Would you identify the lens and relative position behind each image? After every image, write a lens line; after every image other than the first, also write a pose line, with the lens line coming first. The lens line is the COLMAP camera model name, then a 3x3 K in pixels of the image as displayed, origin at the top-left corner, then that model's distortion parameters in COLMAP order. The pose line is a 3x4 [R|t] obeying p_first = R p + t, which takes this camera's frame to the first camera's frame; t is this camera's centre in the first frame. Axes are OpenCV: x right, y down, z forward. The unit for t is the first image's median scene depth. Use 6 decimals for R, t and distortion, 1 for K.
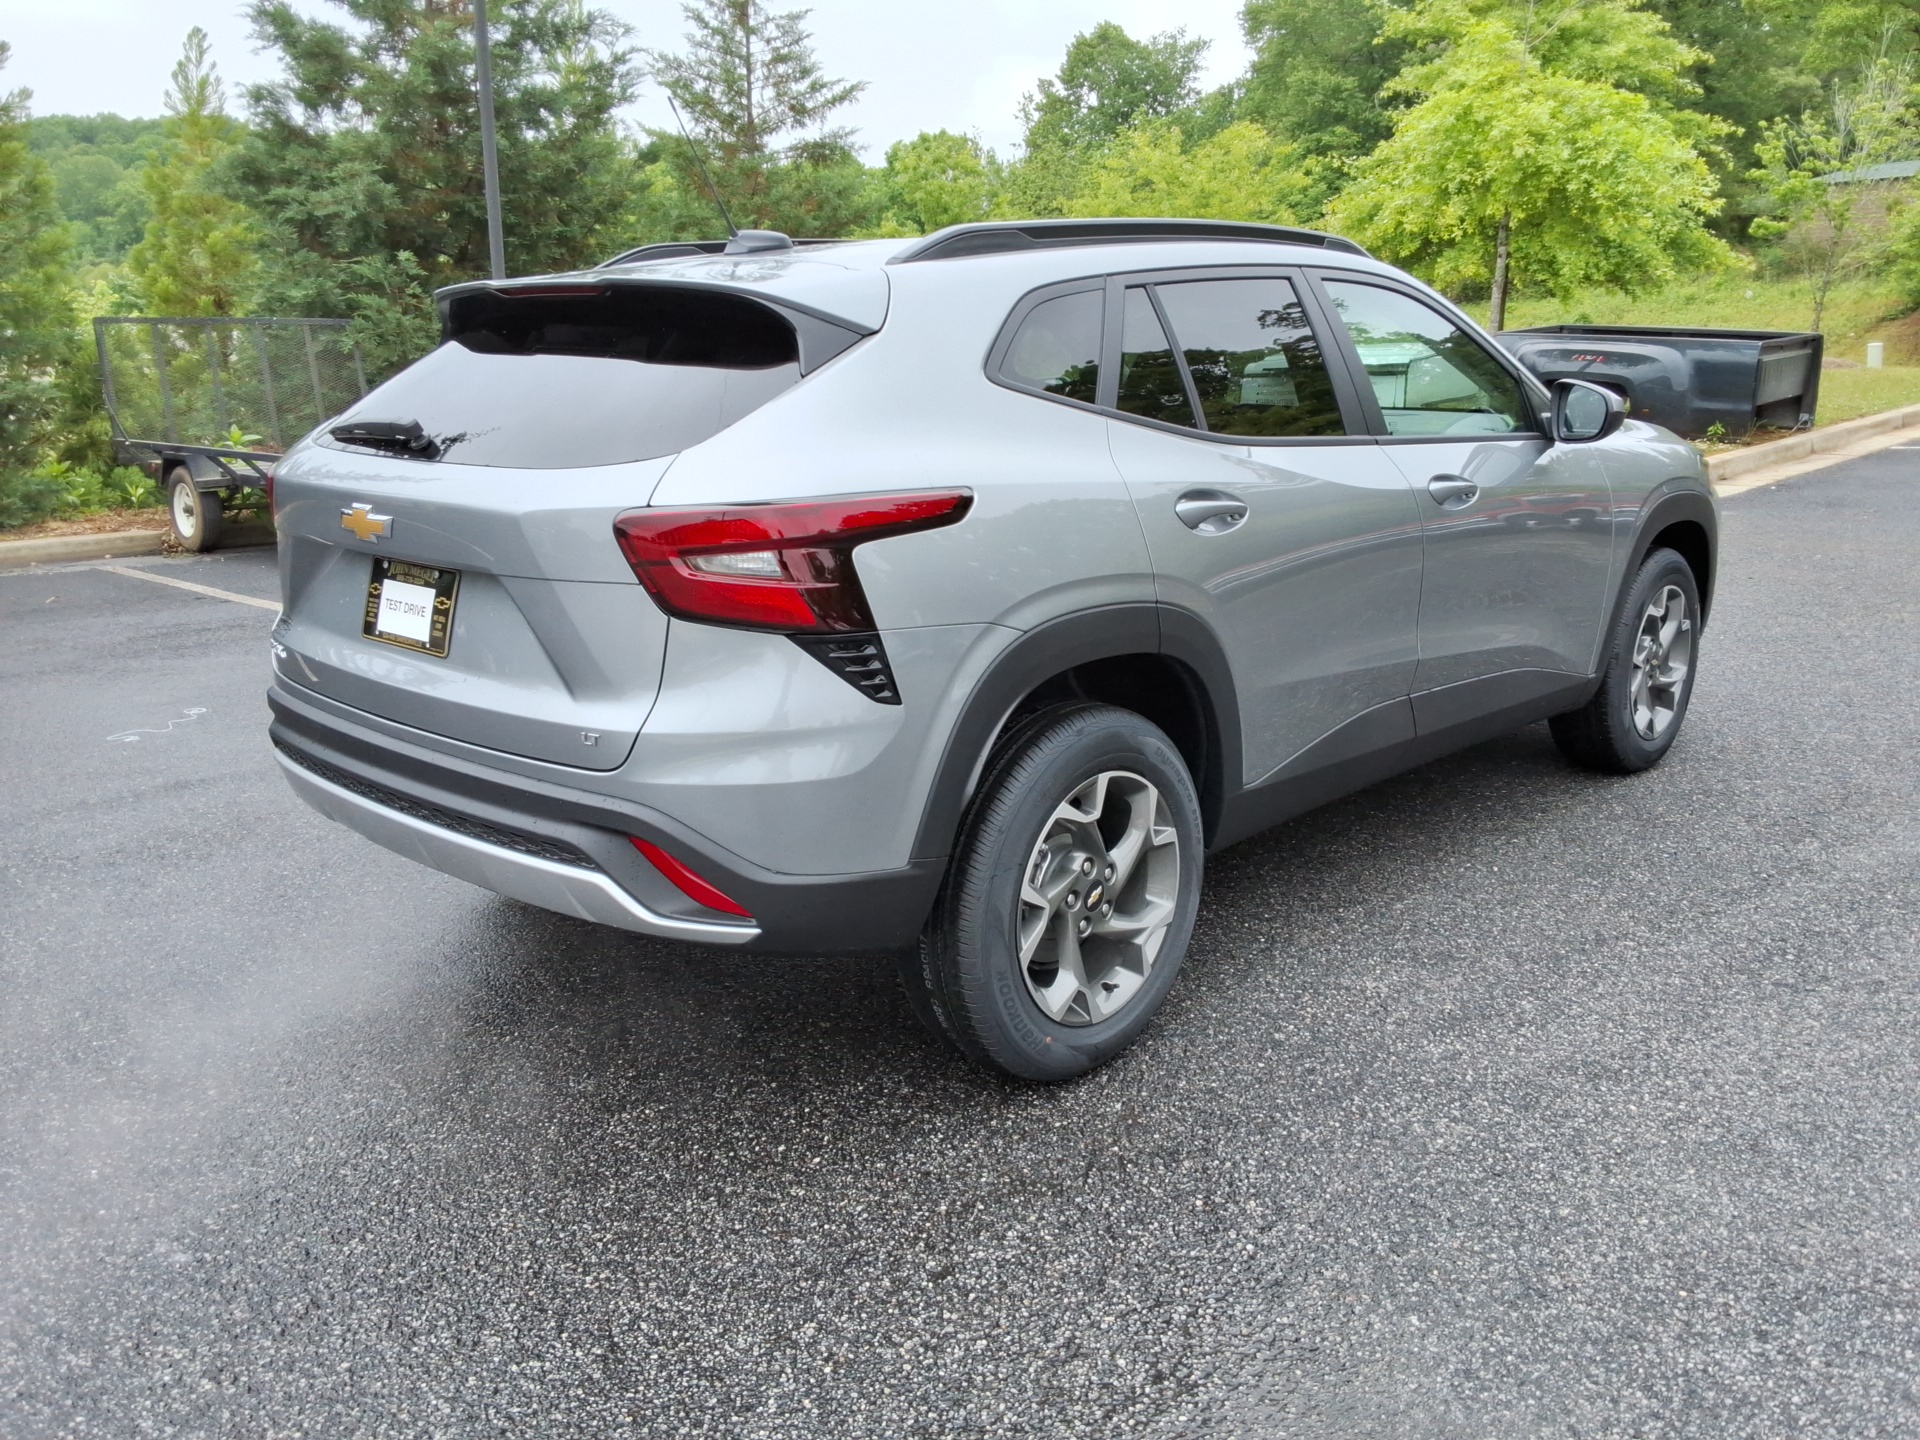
lens RADIAL K [[1543.9, 0, 918.8], [0, 1543.9, 675.2], [0, 0, 1]] dist [0.105338, -0.159603]
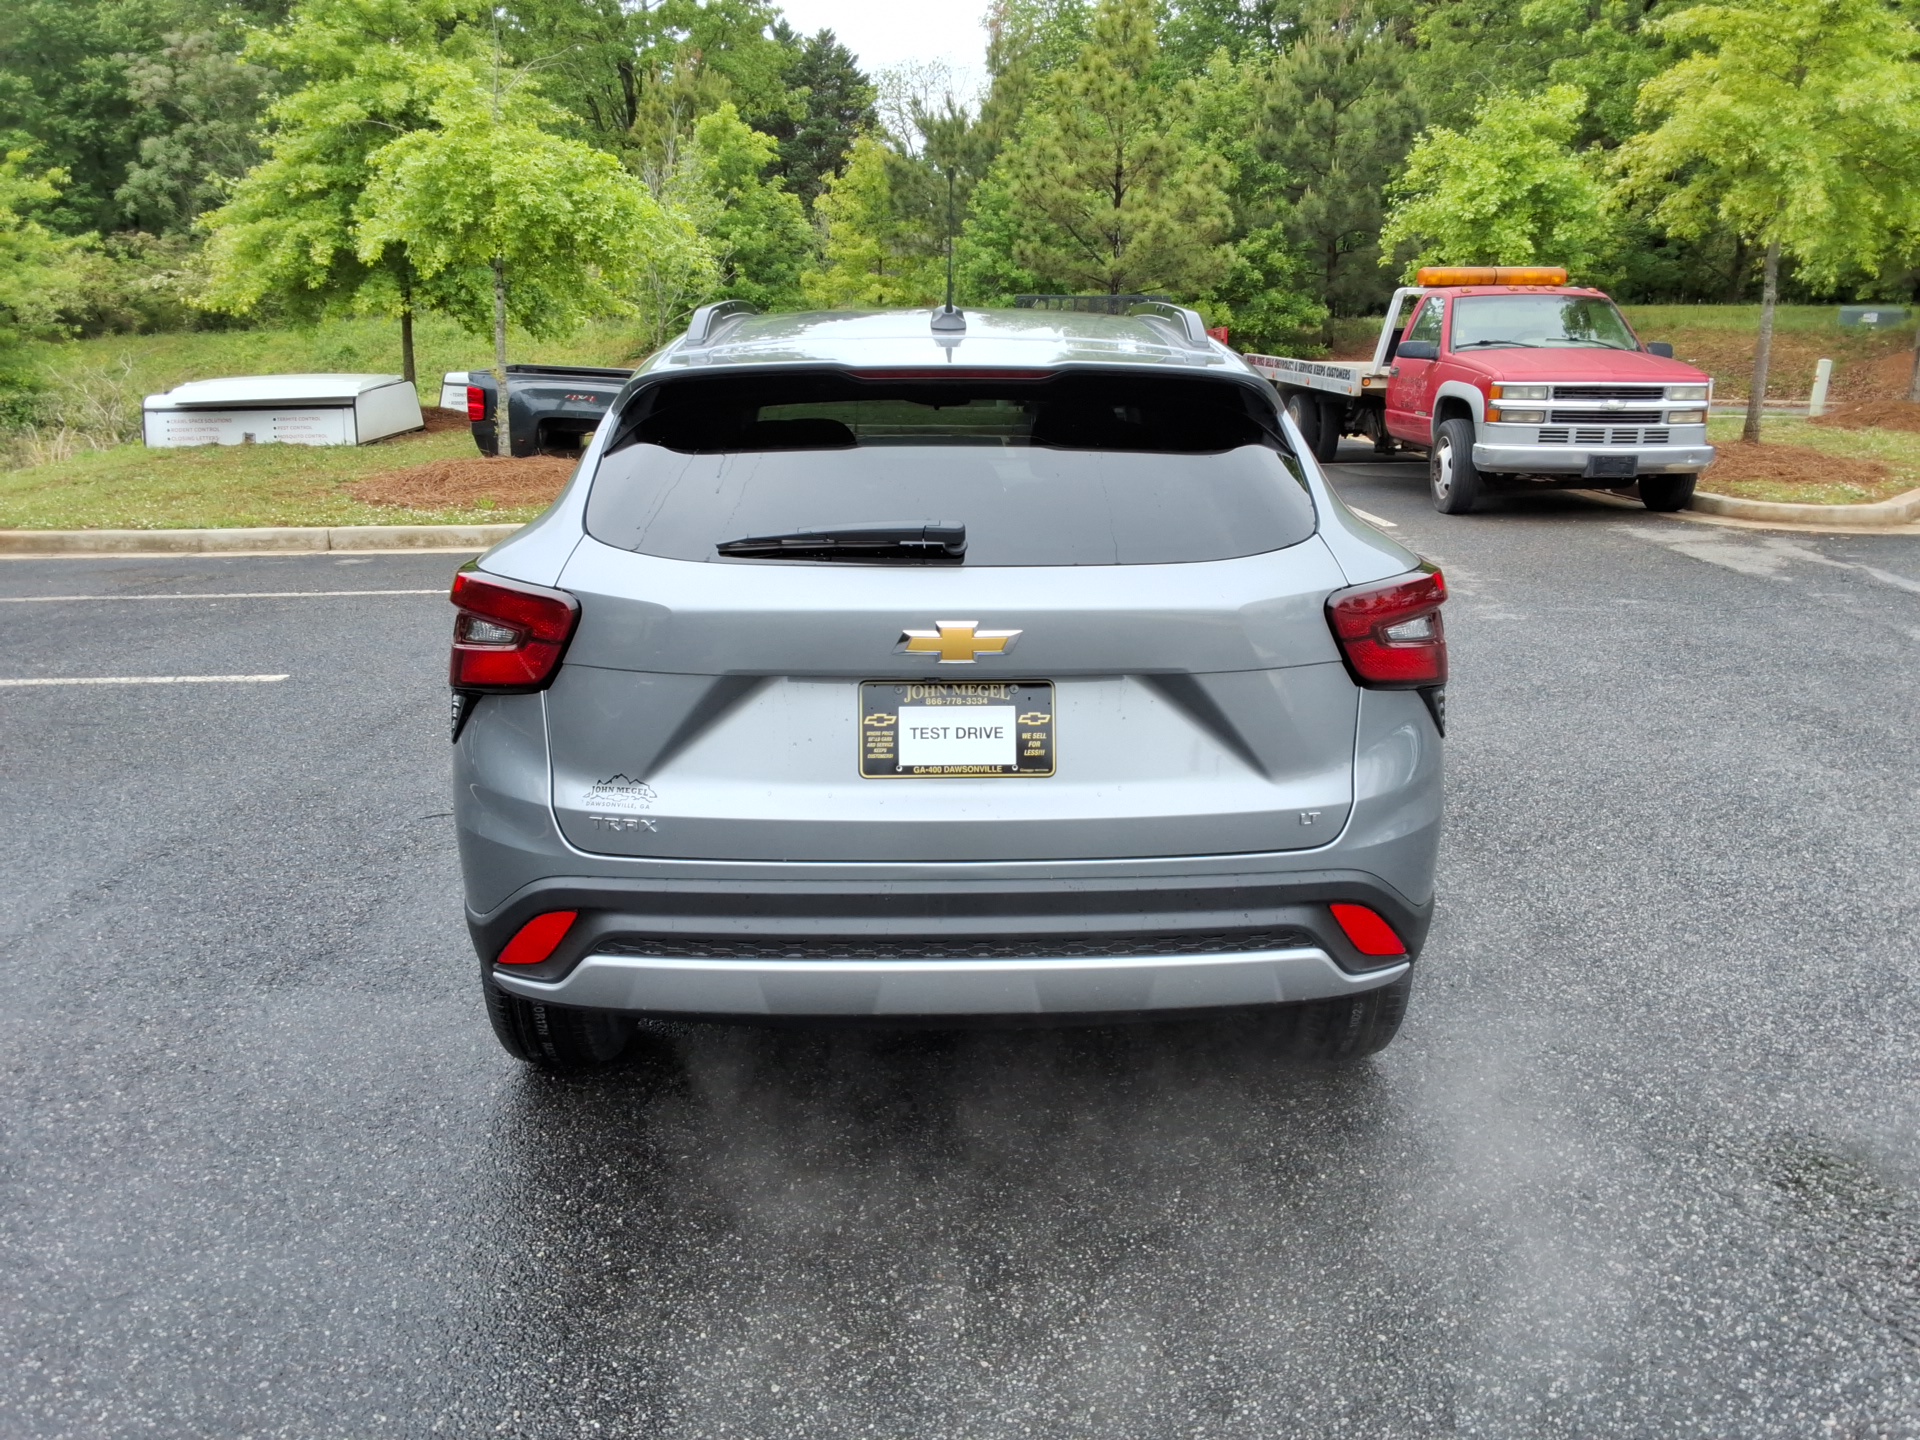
lens RADIAL K [[1543.9, 0, 977.1], [0, 1543.9, 712.2], [0, 0, 1]] dist [0.105338, -0.159603]
pose [[0.688182, -0.151677, 0.709507, -0.198214], [0.148178, 0.986675, 0.067205, -0.023587], [-0.710246, 0.058884, 0.701487, 0.079620]]
